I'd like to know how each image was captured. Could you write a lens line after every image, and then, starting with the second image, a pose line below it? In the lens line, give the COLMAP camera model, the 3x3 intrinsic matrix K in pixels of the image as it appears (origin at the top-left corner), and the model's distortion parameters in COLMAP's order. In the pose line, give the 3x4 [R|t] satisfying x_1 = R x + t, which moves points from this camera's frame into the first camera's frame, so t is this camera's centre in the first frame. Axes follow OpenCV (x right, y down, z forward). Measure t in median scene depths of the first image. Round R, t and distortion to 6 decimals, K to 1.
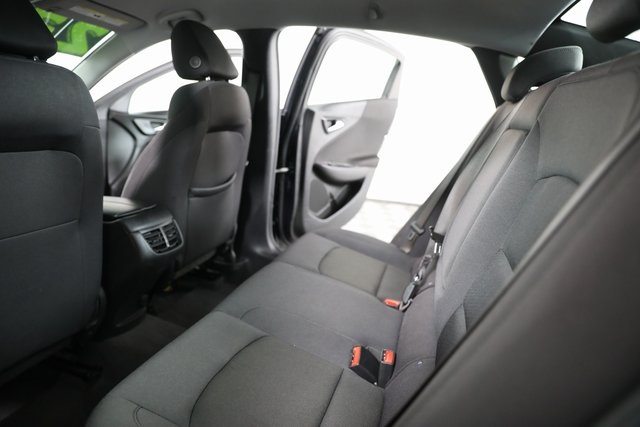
lens RADIAL K [[431.4, 0, 314.6], [0, 431.4, 213.8], [0, 0, 1]] dist [-0.105501, 0.069864]
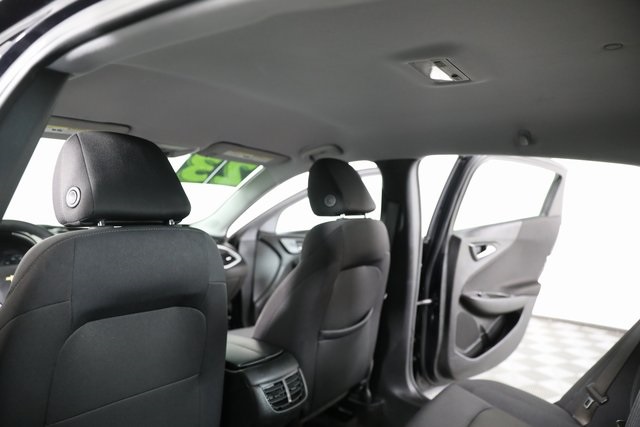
lens RADIAL K [[431.4, 0, 314.7], [0, 431.4, 216.2], [0, 0, 1]] dist [-0.105501, 0.069864]
pose [[0.940557, -0.019709, -0.339062, 0.018021], [-0.055898, 0.975718, -0.211776, -0.085723], [0.335003, 0.218140, 0.916618, 0.061851]]
